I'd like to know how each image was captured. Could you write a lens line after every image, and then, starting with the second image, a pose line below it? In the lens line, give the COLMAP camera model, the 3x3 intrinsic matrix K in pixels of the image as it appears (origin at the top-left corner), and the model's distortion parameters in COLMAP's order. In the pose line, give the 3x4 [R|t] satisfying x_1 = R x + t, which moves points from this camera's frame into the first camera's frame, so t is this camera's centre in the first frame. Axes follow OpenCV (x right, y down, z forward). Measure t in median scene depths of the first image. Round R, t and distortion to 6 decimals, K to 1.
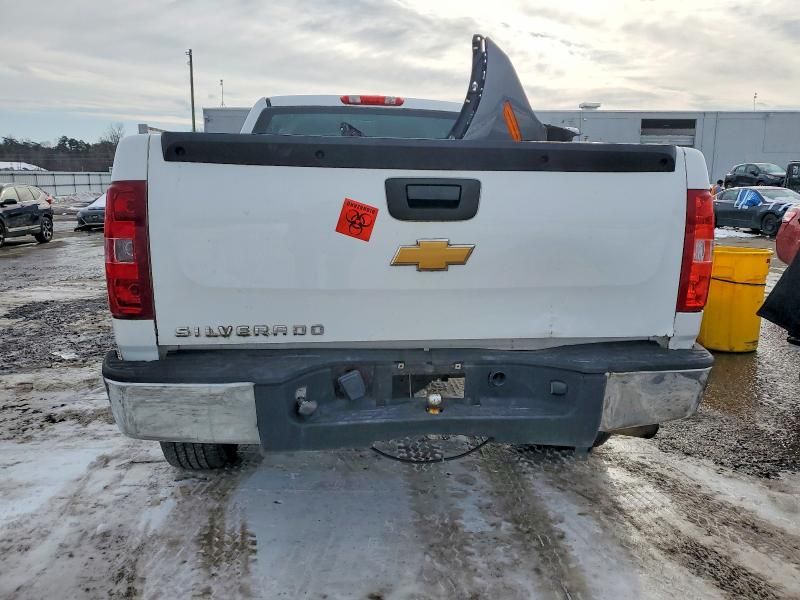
lens RADIAL K [[612.0, 0, 402.3], [0, 612.0, 302.0], [0, 0, 1]] dist [0.020147, -0.000235]
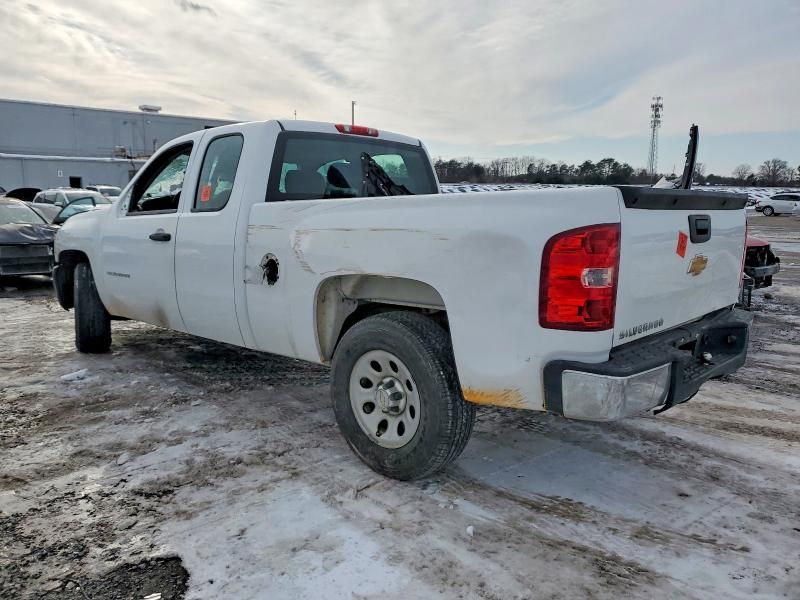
lens RADIAL K [[612.0, 0, 406.8], [0, 612.0, 297.1], [0, 0, 1]] dist [0.020147, -0.000235]
pose [[0.776523, -0.096955, 0.622585, -1.064025], [0.107046, 0.994026, 0.021286, -0.073550], [-0.620930, 0.050116, 0.782262, 0.164691]]
